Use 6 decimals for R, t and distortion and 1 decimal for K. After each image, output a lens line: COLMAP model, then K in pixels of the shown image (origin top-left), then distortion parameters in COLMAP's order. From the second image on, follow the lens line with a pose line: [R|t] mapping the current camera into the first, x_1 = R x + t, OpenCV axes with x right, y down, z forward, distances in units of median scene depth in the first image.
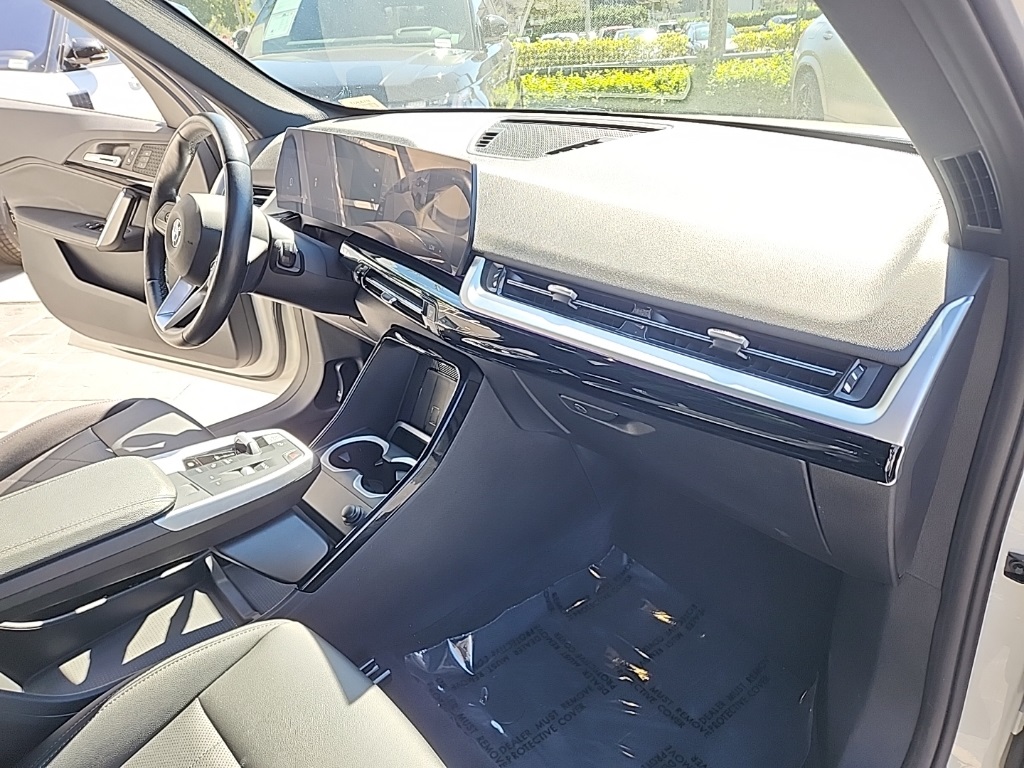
lens RADIAL K [[681.4, 0, 524.7], [0, 681.4, 379.9], [0, 0, 1]] dist [0.082631, -0.065985]
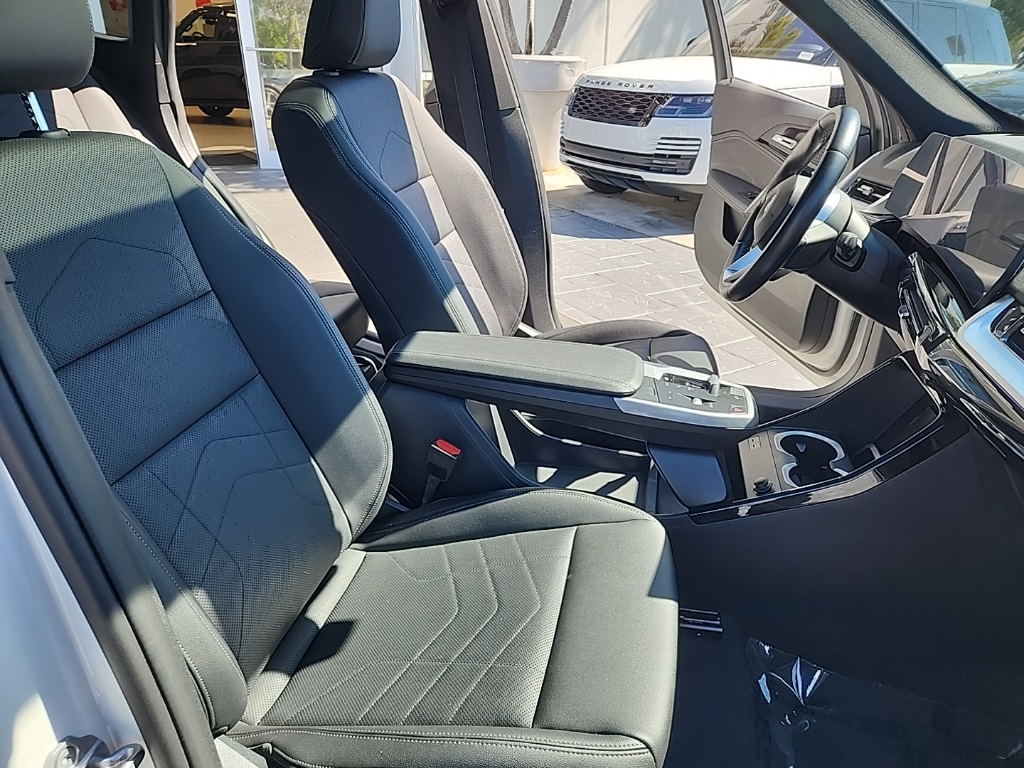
lens RADIAL K [[681.4, 0, 524.7], [0, 681.4, 379.9], [0, 0, 1]] dist [0.082631, -0.065985]
pose [[0.586740, 0.406989, -0.700068, 0.190738], [-0.407799, 0.895401, 0.178764, 0.007417], [0.699597, 0.180599, 0.691337, -0.020830]]
